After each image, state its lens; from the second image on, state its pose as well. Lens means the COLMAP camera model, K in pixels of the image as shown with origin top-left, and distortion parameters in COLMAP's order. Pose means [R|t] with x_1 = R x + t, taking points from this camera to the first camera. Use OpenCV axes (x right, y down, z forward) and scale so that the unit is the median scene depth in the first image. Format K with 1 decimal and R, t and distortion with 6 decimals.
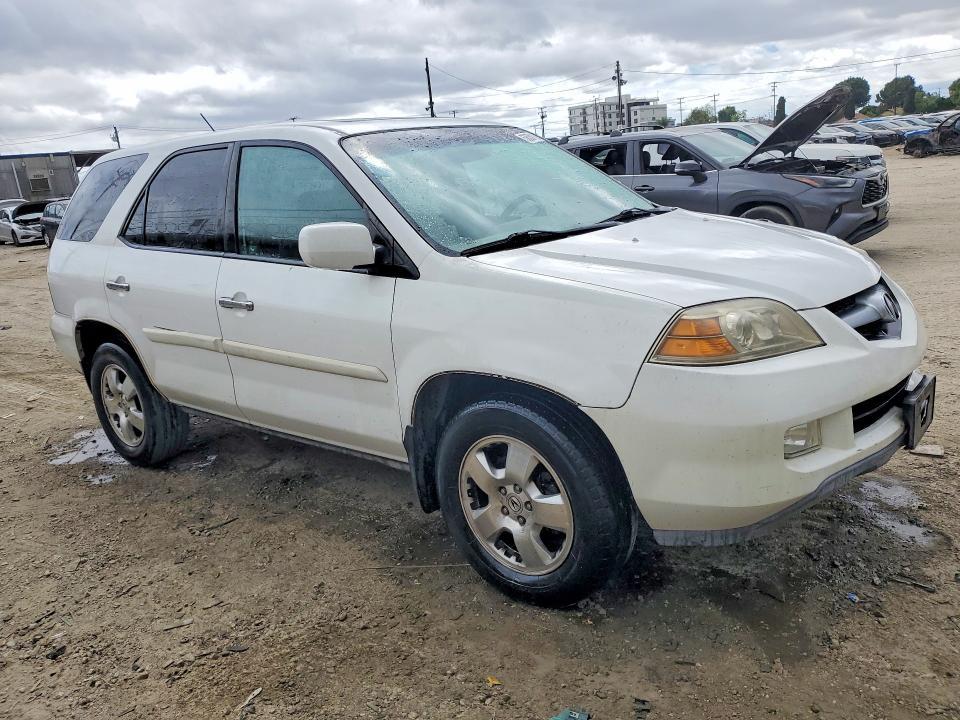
lens RADIAL K [[748.9, 0, 484.3], [0, 748.9, 363.2], [0, 0, 1]] dist [-0.011866, 0.011987]
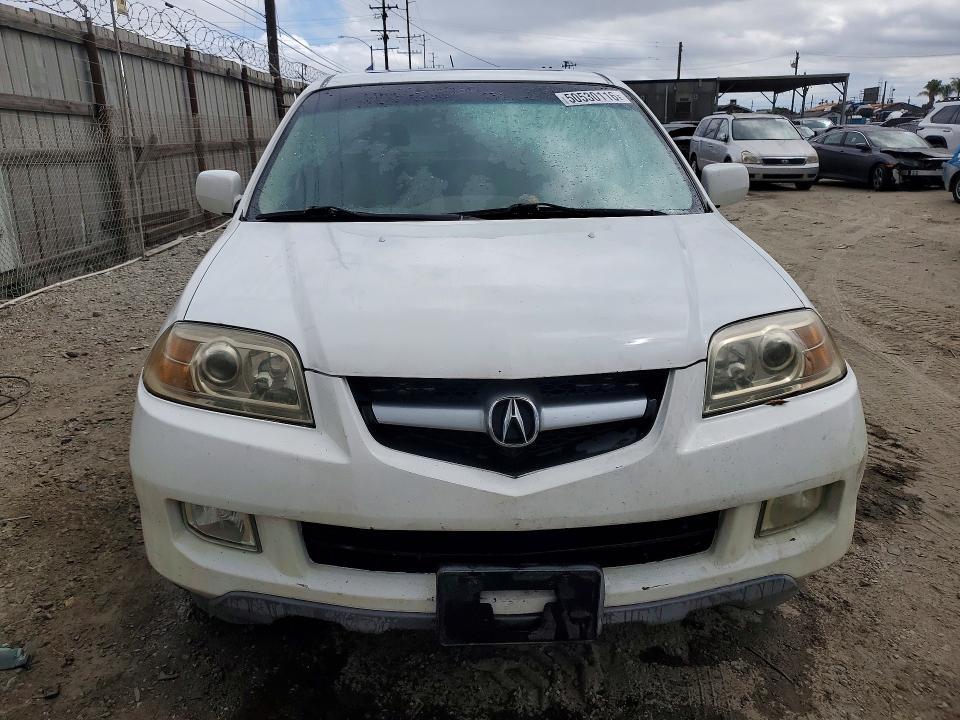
lens RADIAL K [[748.9, 0, 482.7], [0, 748.9, 353.8], [0, 0, 1]] dist [-0.011866, 0.011987]
pose [[0.645744, 0.285851, -0.708028, 0.089699], [-0.228551, 0.957126, 0.177974, -0.021841], [0.728546, 0.046895, 0.683390, 0.054681]]
